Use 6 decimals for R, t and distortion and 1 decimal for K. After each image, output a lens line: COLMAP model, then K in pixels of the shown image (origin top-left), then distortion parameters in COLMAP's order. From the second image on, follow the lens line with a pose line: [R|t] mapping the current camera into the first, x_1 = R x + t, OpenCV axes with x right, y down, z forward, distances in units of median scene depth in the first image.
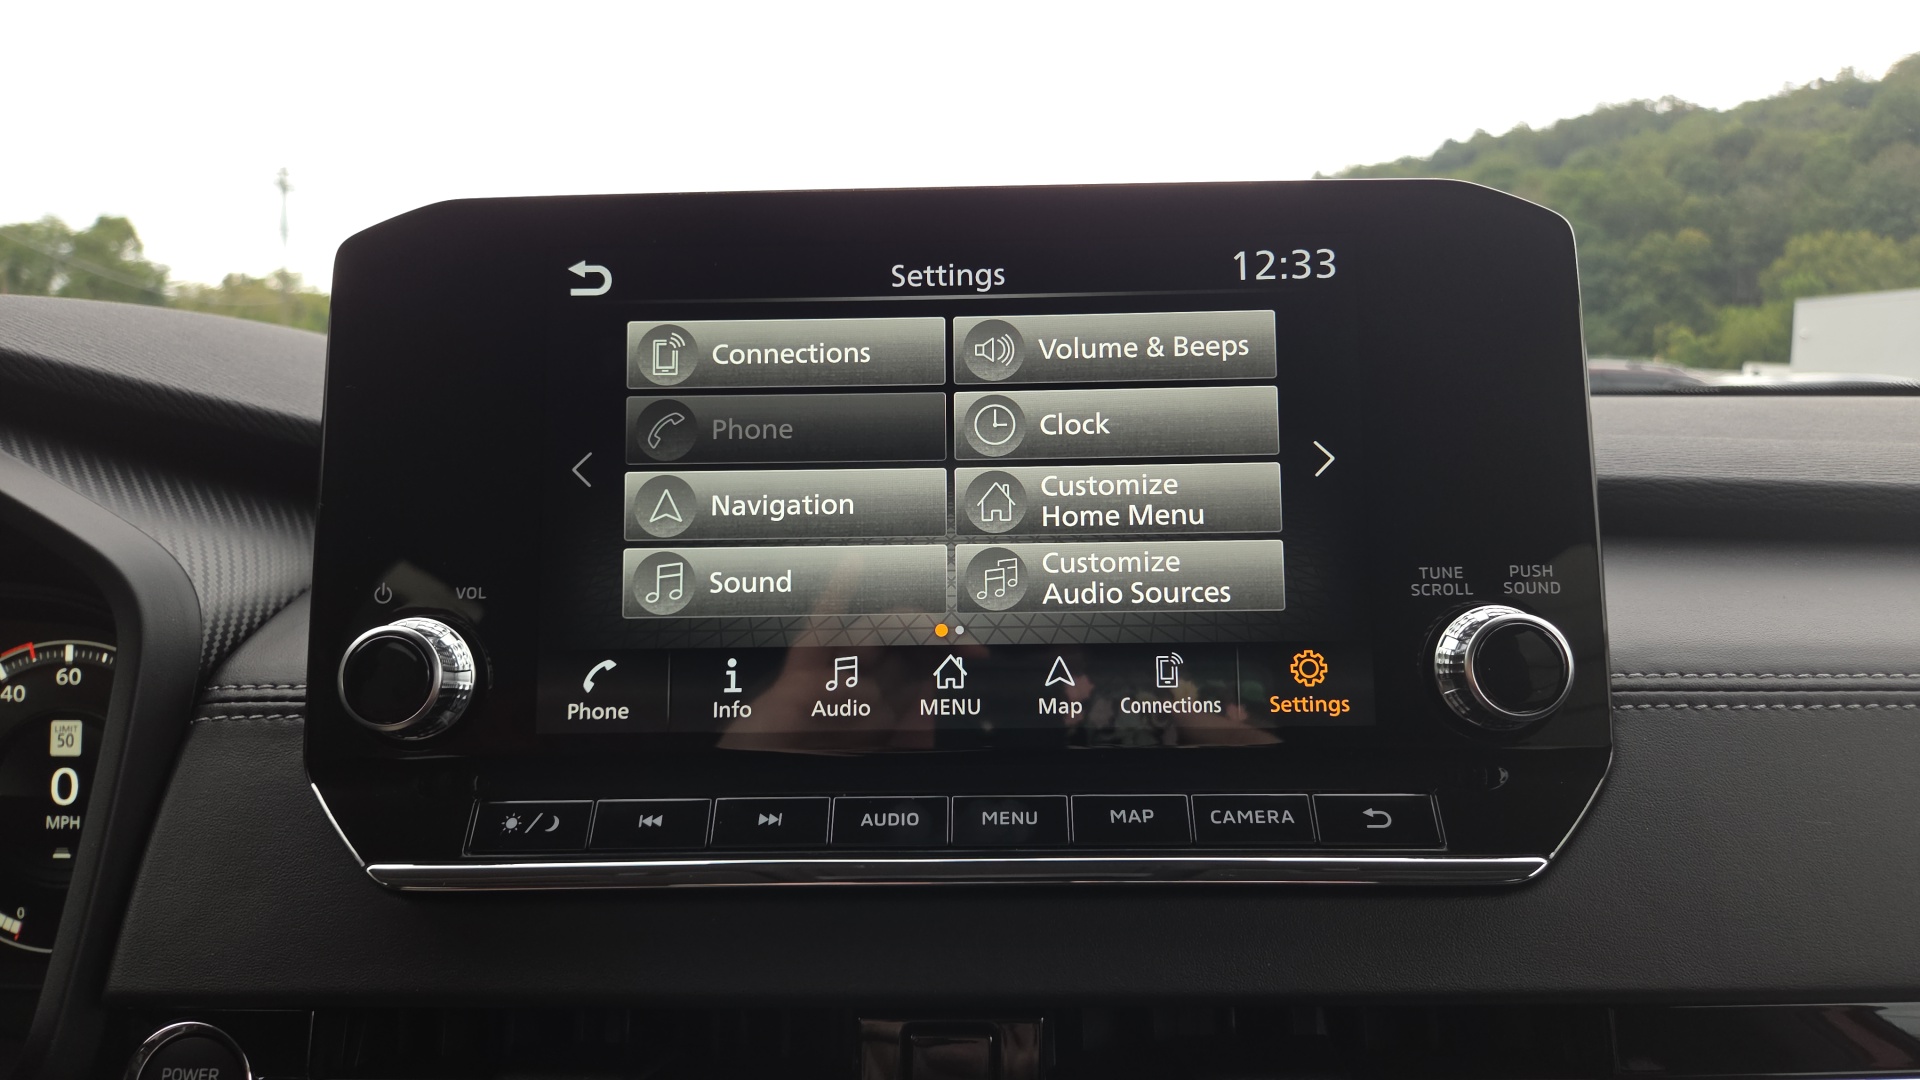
lens RADIAL K [[1292.7, 0, 970.0], [0, 1292.7, 551.6], [0, 0, 1]] dist [0.058008, -0.052057]
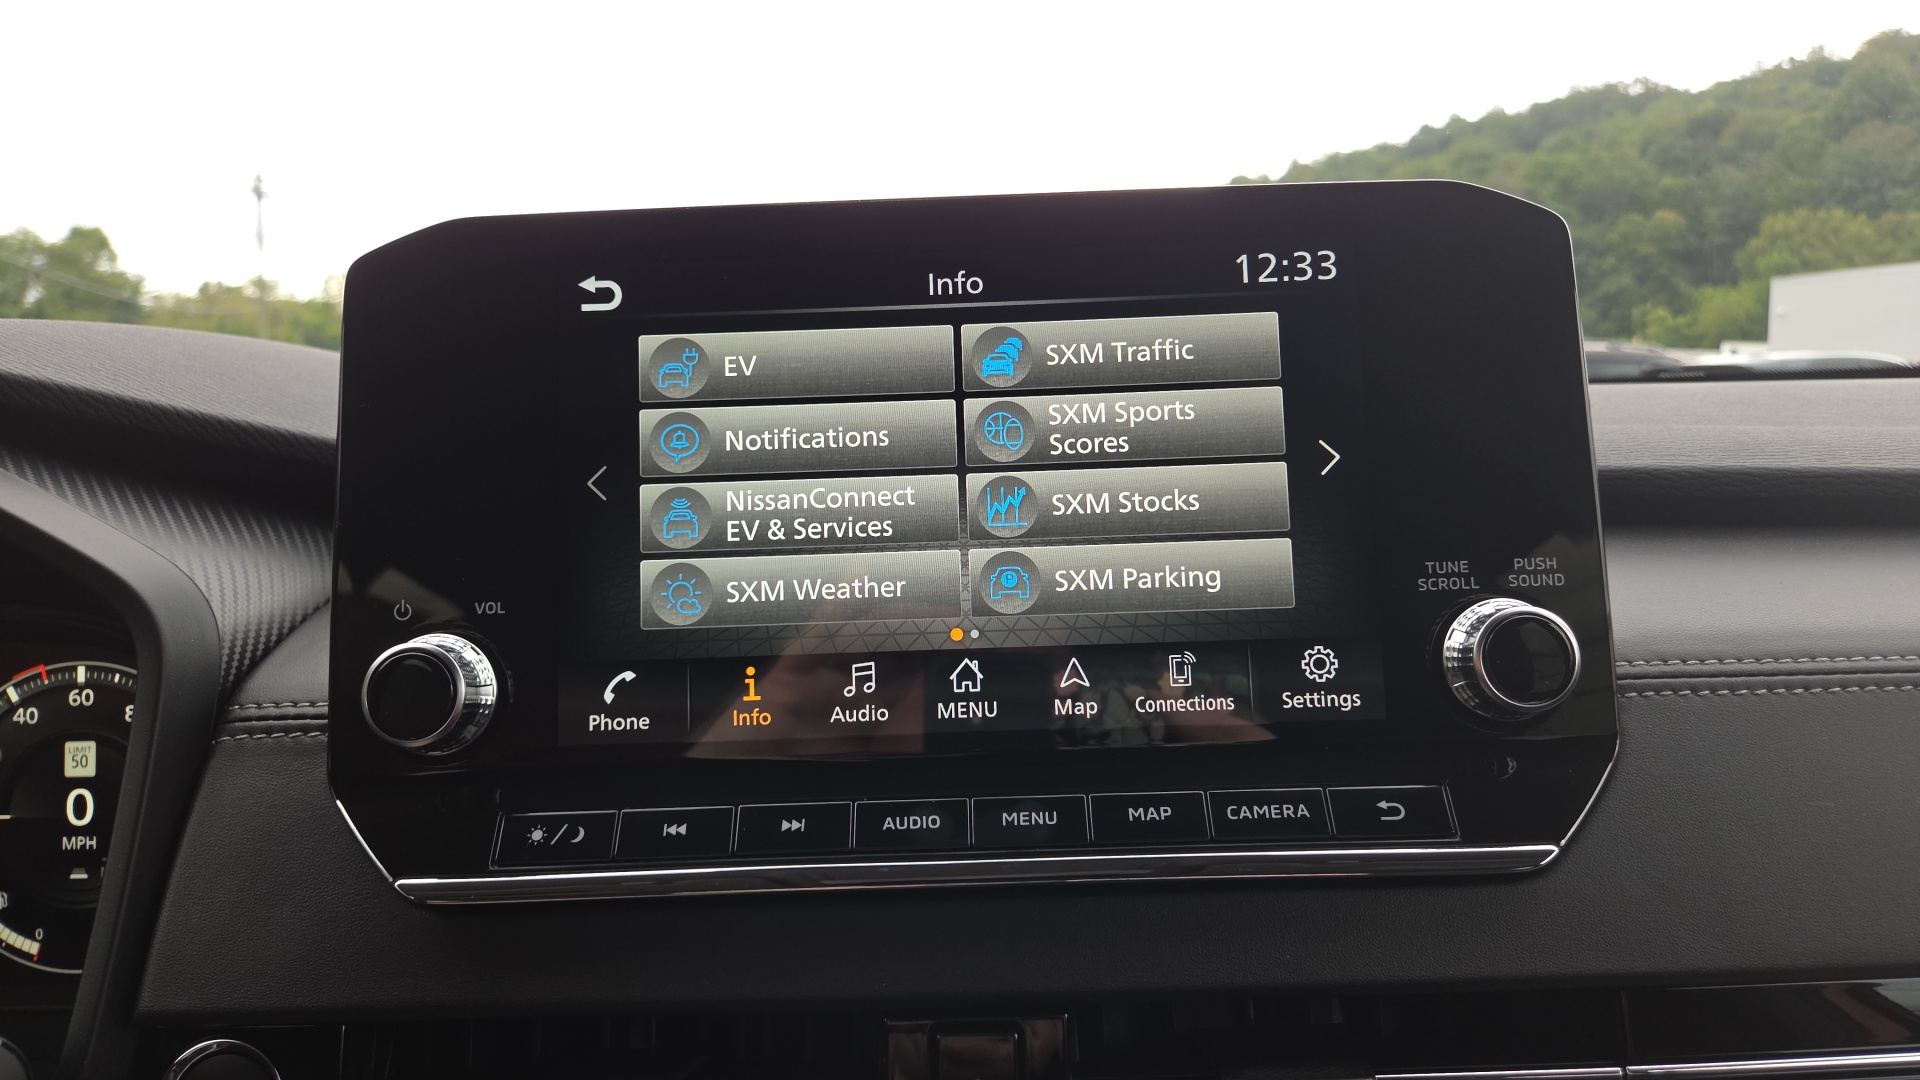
lens RADIAL K [[1292.7, 0, 969.6], [0, 1292.7, 546.7], [0, 0, 1]] dist [0.058008, -0.052057]
pose [[0.999719, -0.021472, 0.010085, -0.016111], [0.021465, 0.999769, 0.000758, -0.006530], [-0.010099, -0.000542, 0.999949, -0.010318]]
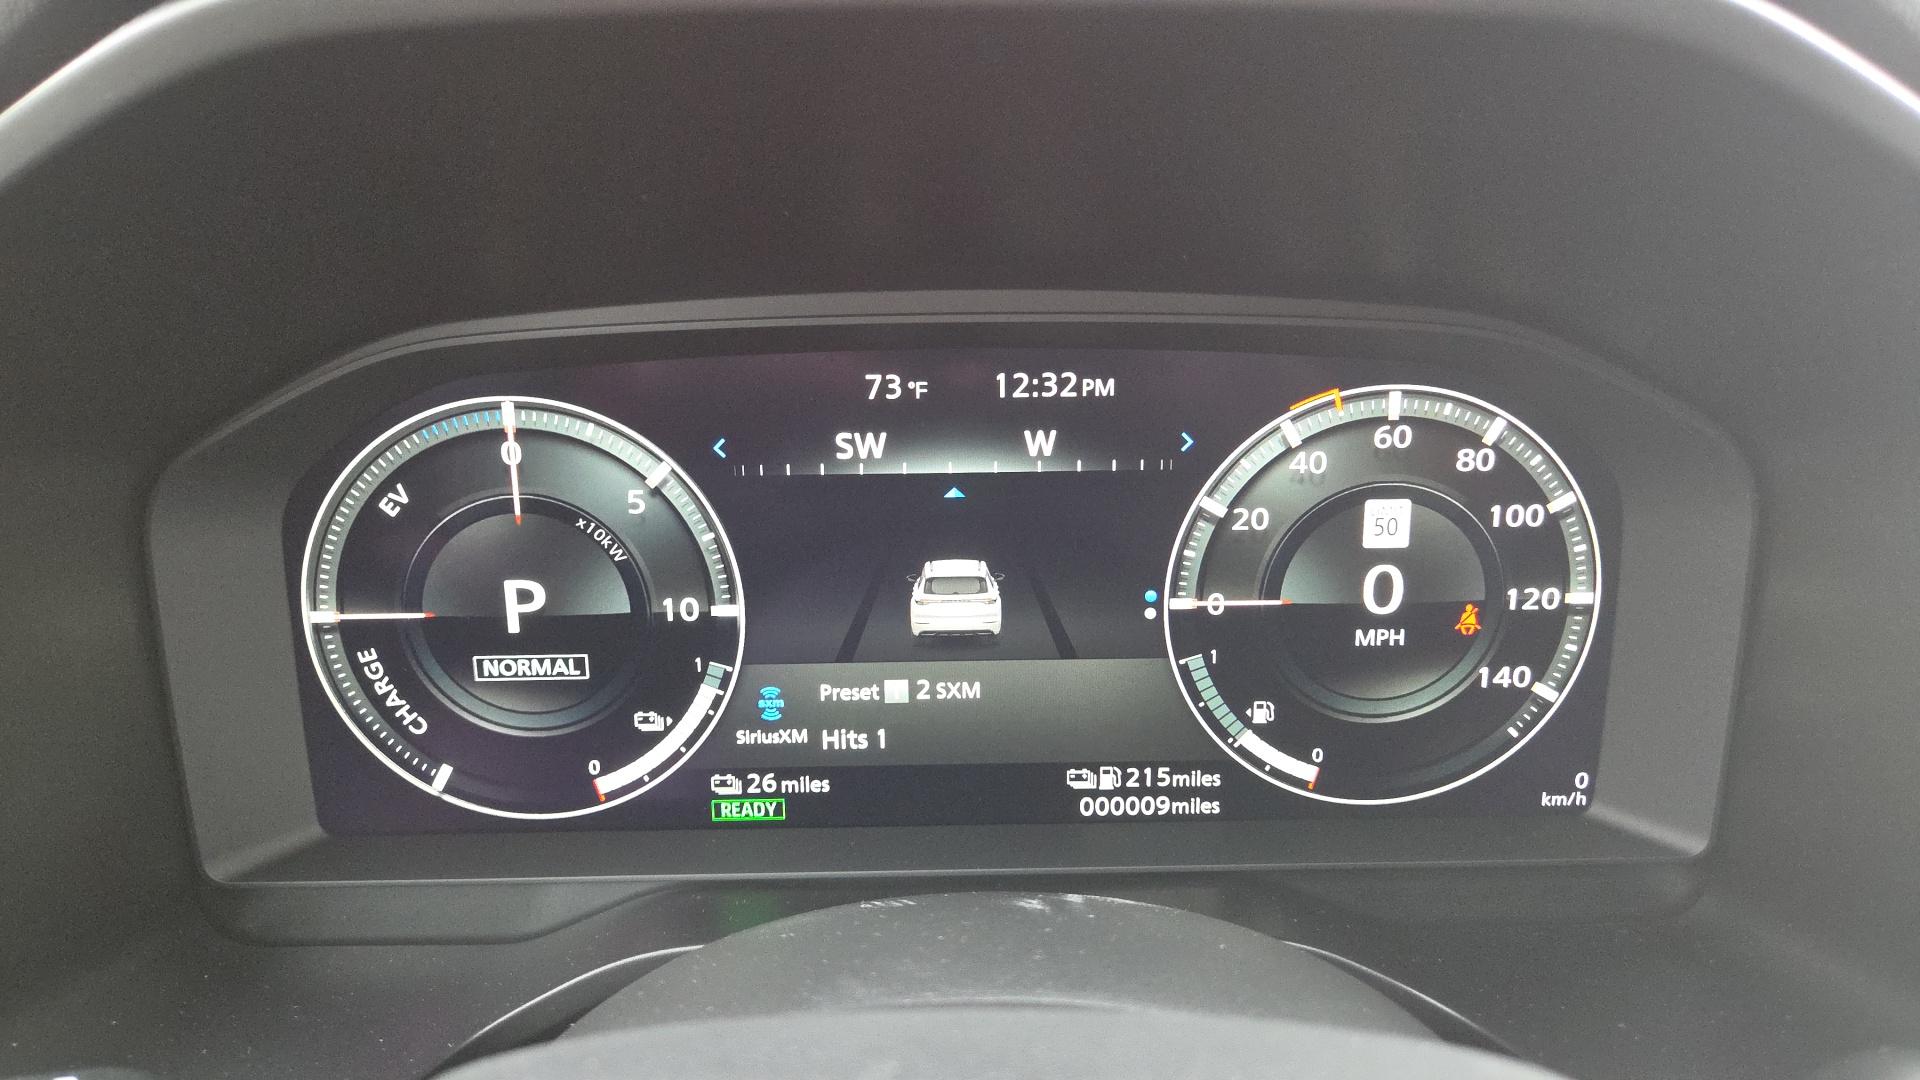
lens RADIAL K [[1292.7, 0, 973.1], [0, 1292.7, 524.3], [0, 0, 1]] dist [0.058008, -0.052057]
pose [[0.998601, -0.018569, 0.049510, -0.974959], [0.004304, 0.961749, 0.273897, -0.050349], [-0.052702, -0.273301, 0.960484, 0.357316]]
